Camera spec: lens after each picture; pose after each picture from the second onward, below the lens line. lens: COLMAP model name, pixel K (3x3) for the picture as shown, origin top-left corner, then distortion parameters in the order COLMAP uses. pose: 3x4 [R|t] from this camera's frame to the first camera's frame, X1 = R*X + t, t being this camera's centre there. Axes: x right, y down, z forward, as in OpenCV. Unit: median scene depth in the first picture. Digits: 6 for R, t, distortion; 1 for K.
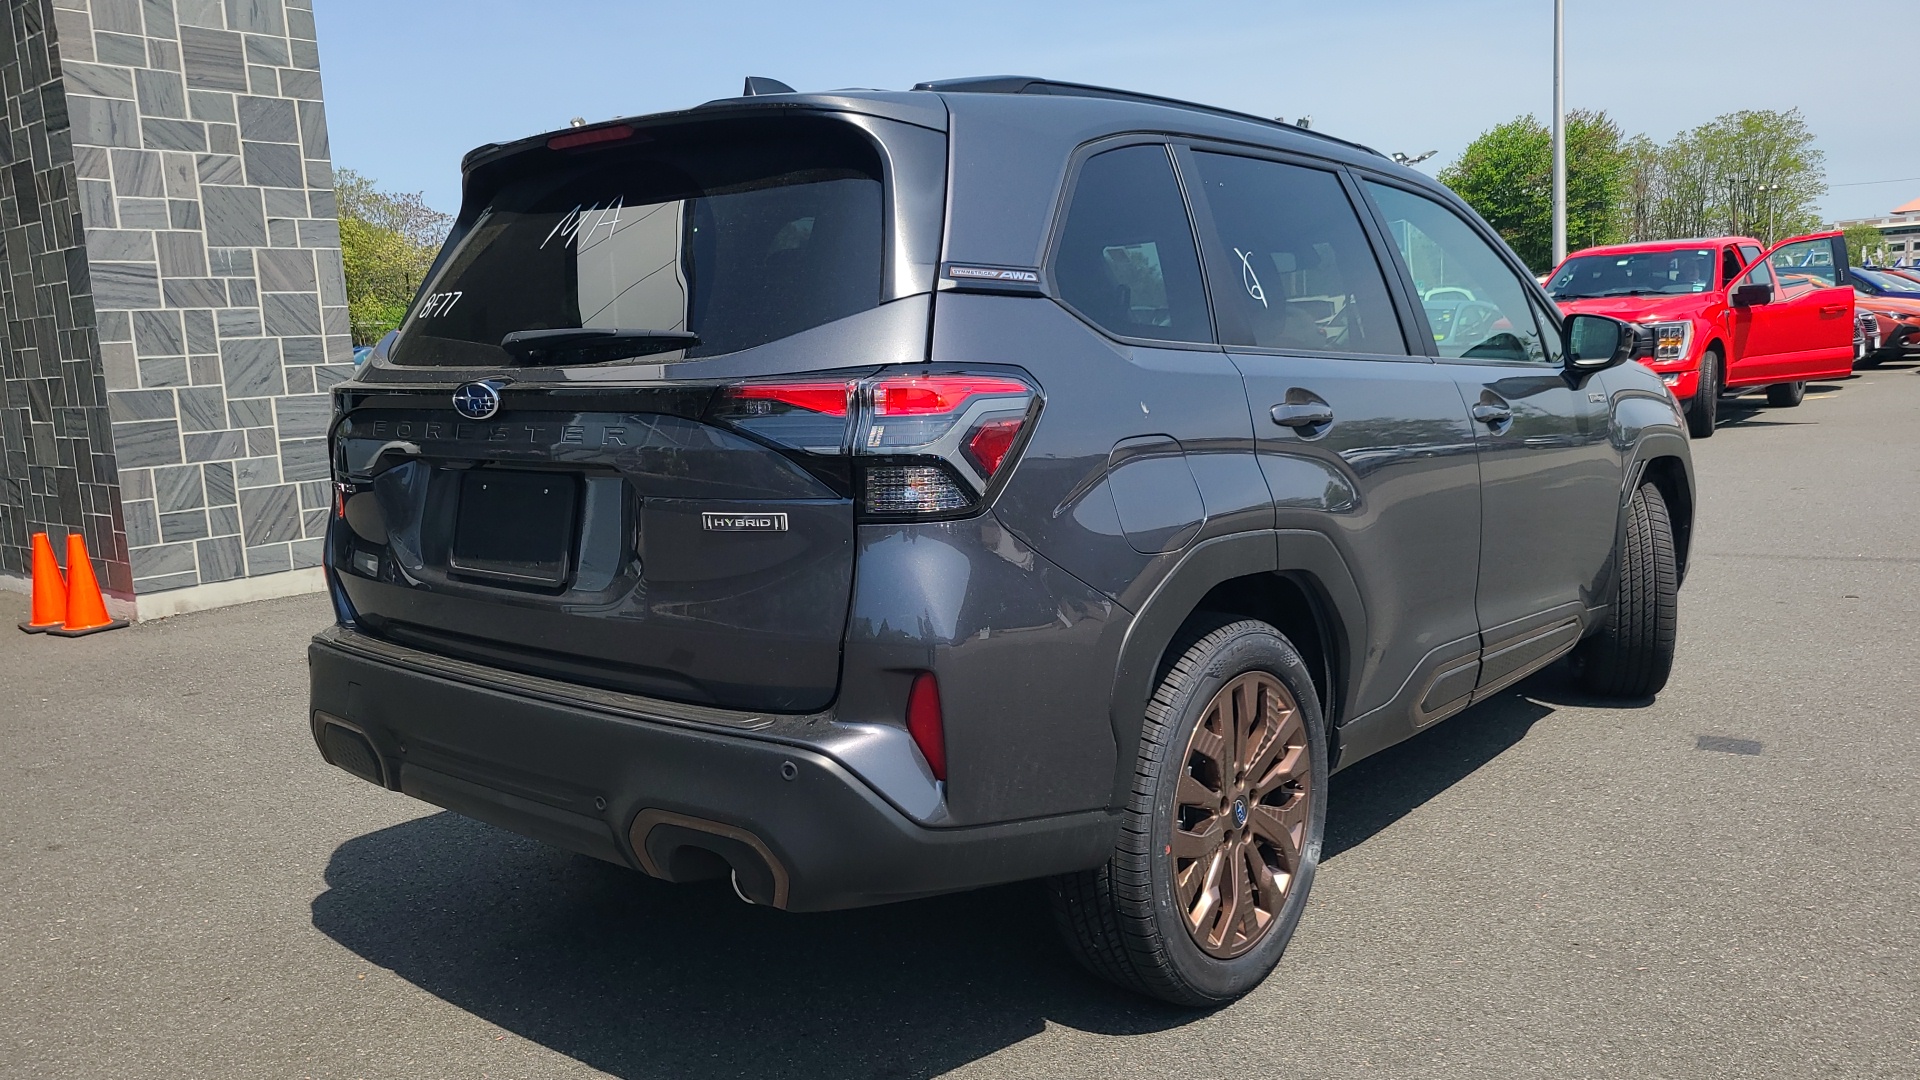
lens RADIAL K [[1458.5, 0, 941.1], [0, 1458.5, 533.8], [0, 0, 1]] dist [0.036186, -0.008258]
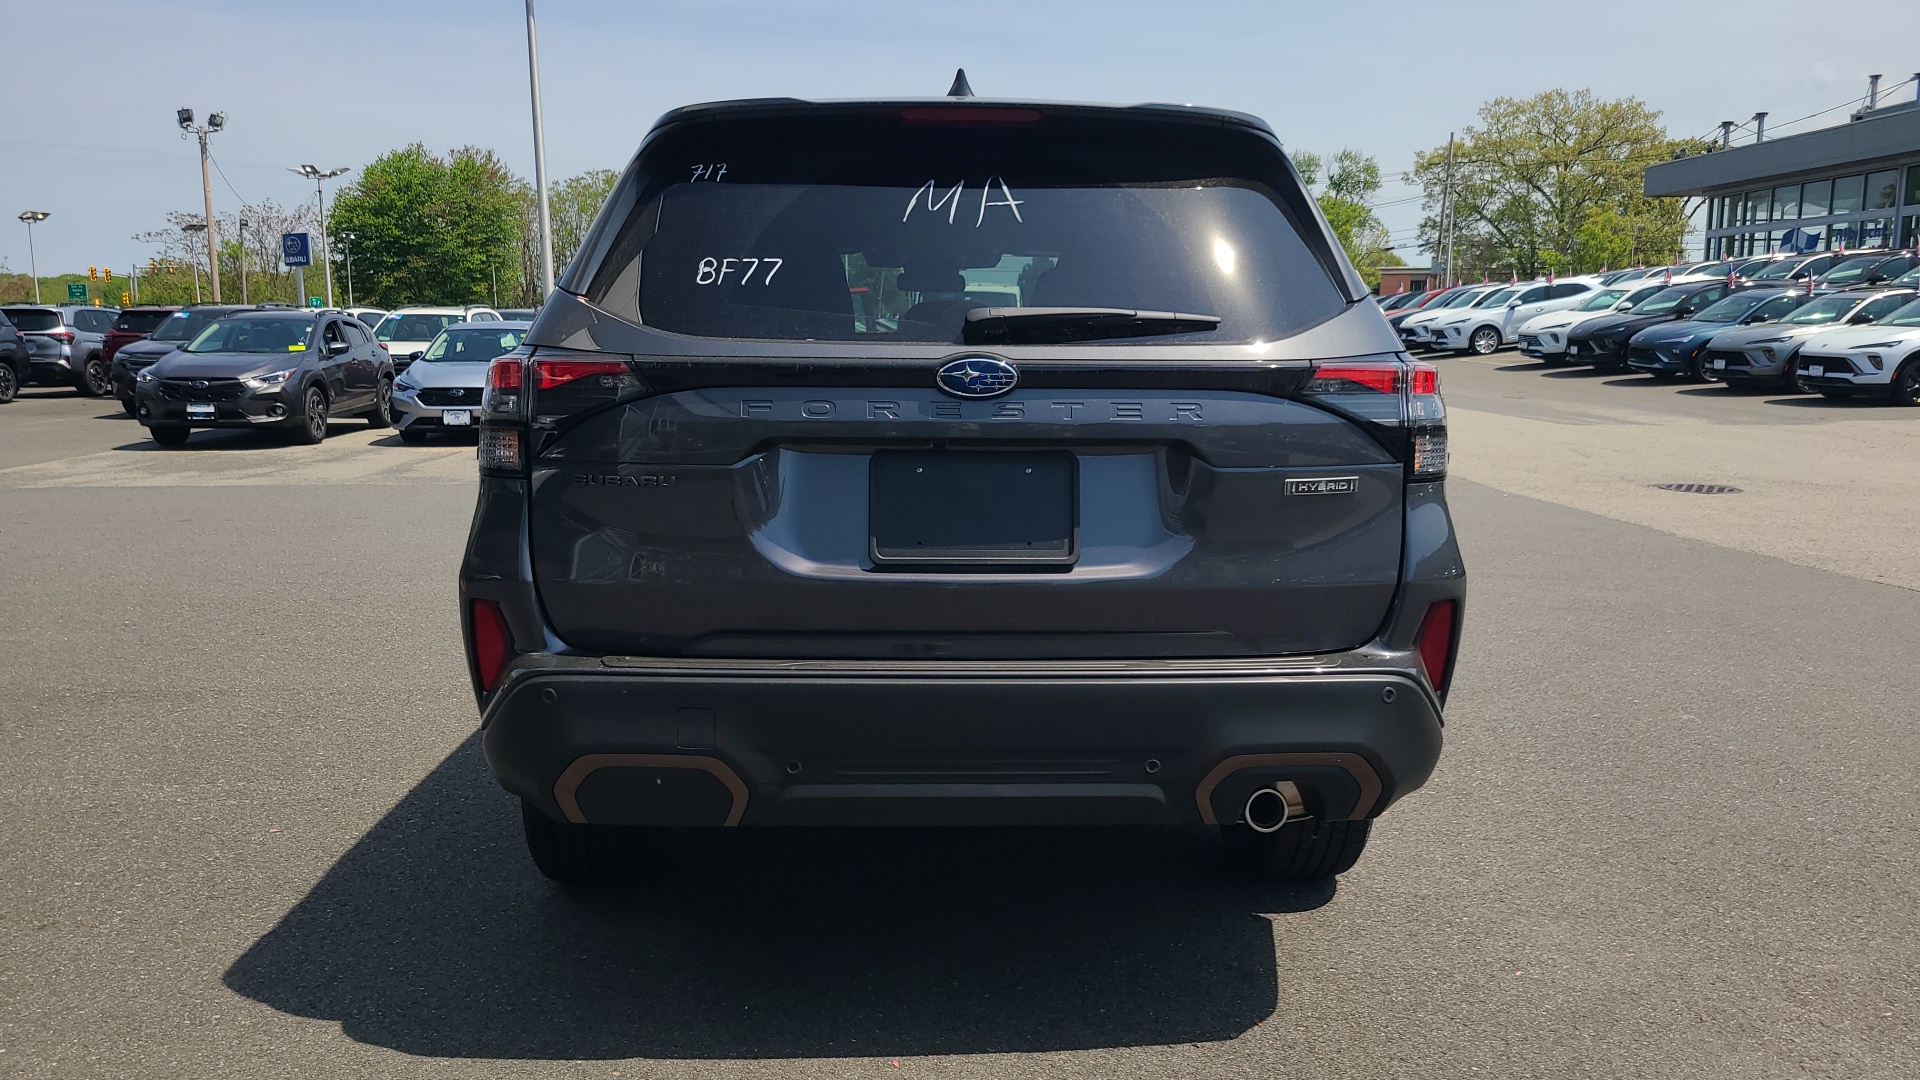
lens RADIAL K [[1458.5, 0, 941.1], [0, 1458.5, 533.8], [0, 0, 1]] dist [0.036186, -0.008258]
pose [[0.733219, -0.047270, 0.678348, -0.726990], [0.058521, 0.998266, 0.006308, 0.002943], [-0.677470, 0.035072, 0.734714, 0.233947]]
